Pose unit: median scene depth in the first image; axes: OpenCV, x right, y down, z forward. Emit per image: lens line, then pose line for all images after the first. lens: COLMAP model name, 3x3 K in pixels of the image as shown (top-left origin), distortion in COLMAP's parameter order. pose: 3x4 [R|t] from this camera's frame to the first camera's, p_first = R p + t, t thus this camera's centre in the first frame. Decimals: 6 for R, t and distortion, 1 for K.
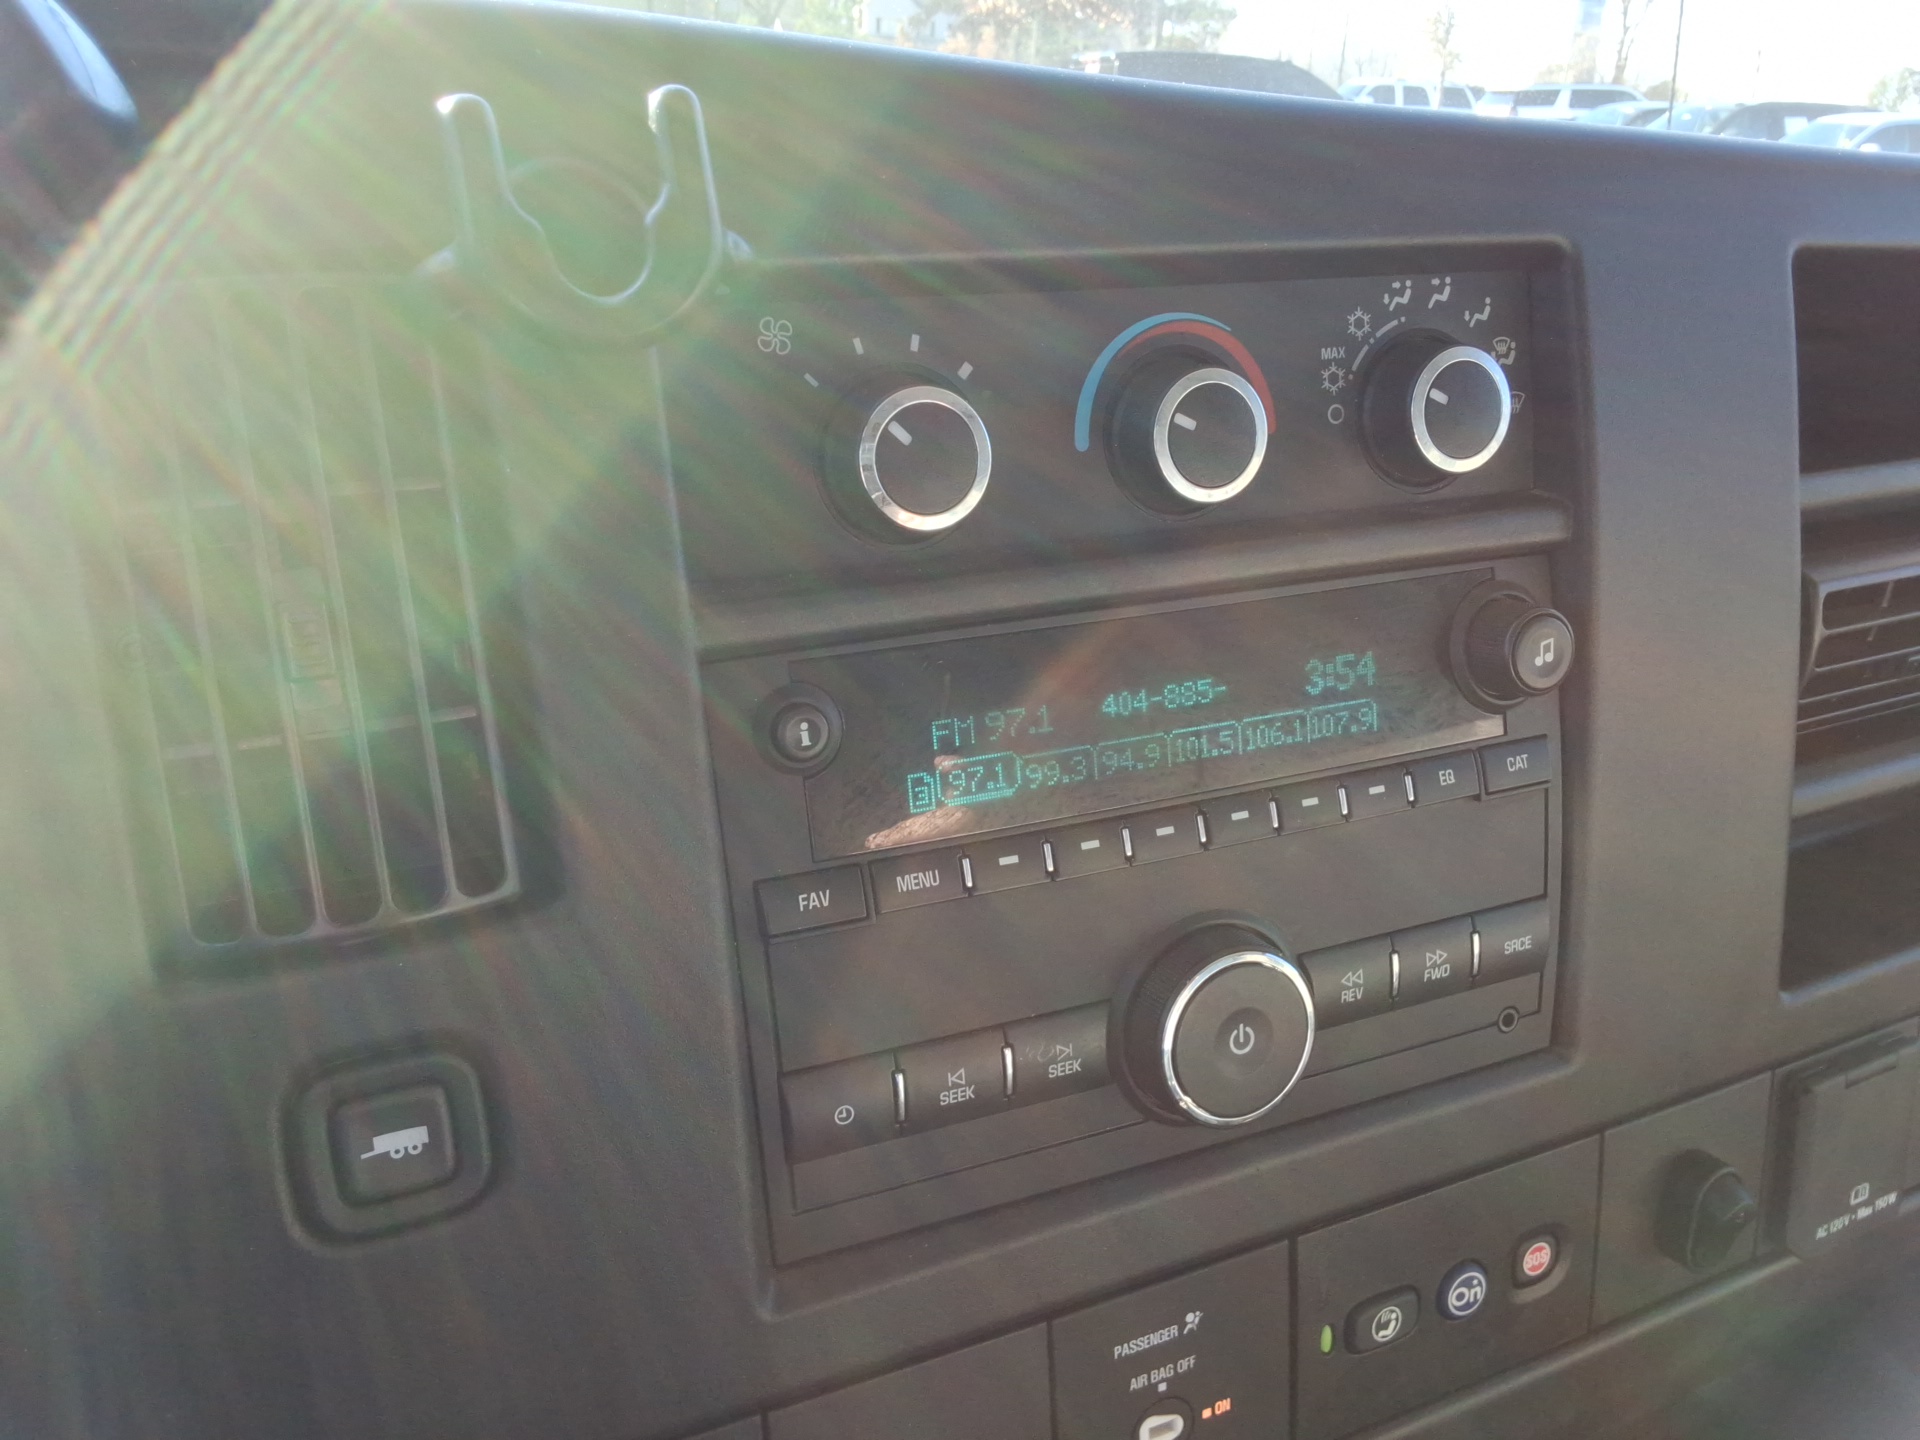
lens RADIAL K [[1540.5, 0, 978.0], [0, 1540.5, 703.3], [0, 0, 1]] dist [0.137752, -0.234872]
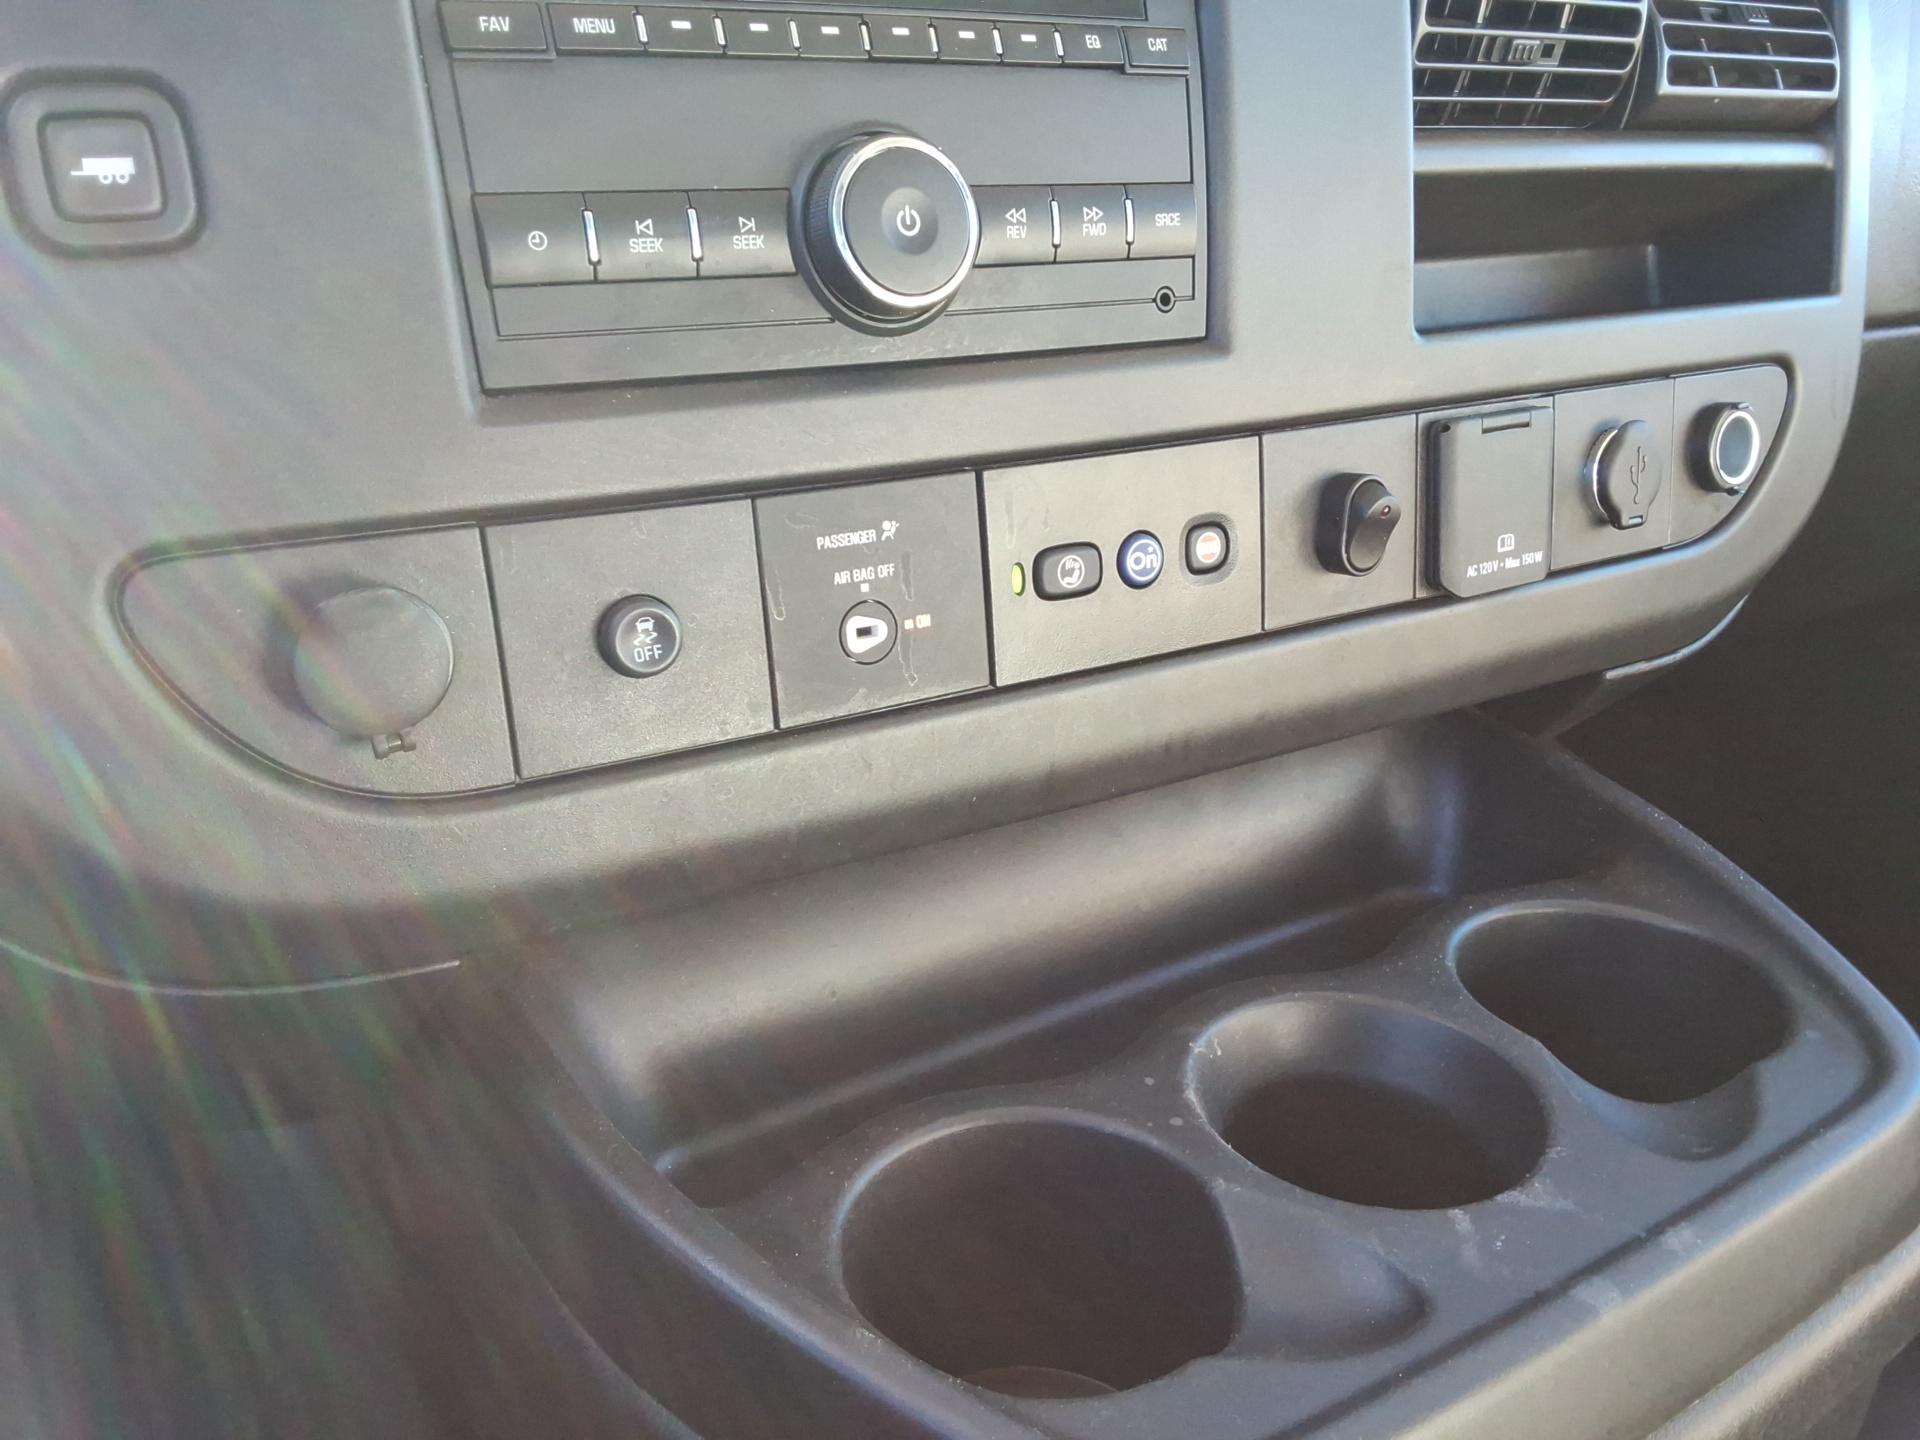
lens RADIAL K [[1540.5, 0, 978.0], [0, 1540.5, 703.3], [0, 0, 1]] dist [0.137752, -0.234872]
pose [[0.994362, -0.047181, 0.094966, 0.089137], [0.048908, 0.998676, -0.015933, 0.540134], [-0.094089, 0.020487, 0.995353, -0.108119]]
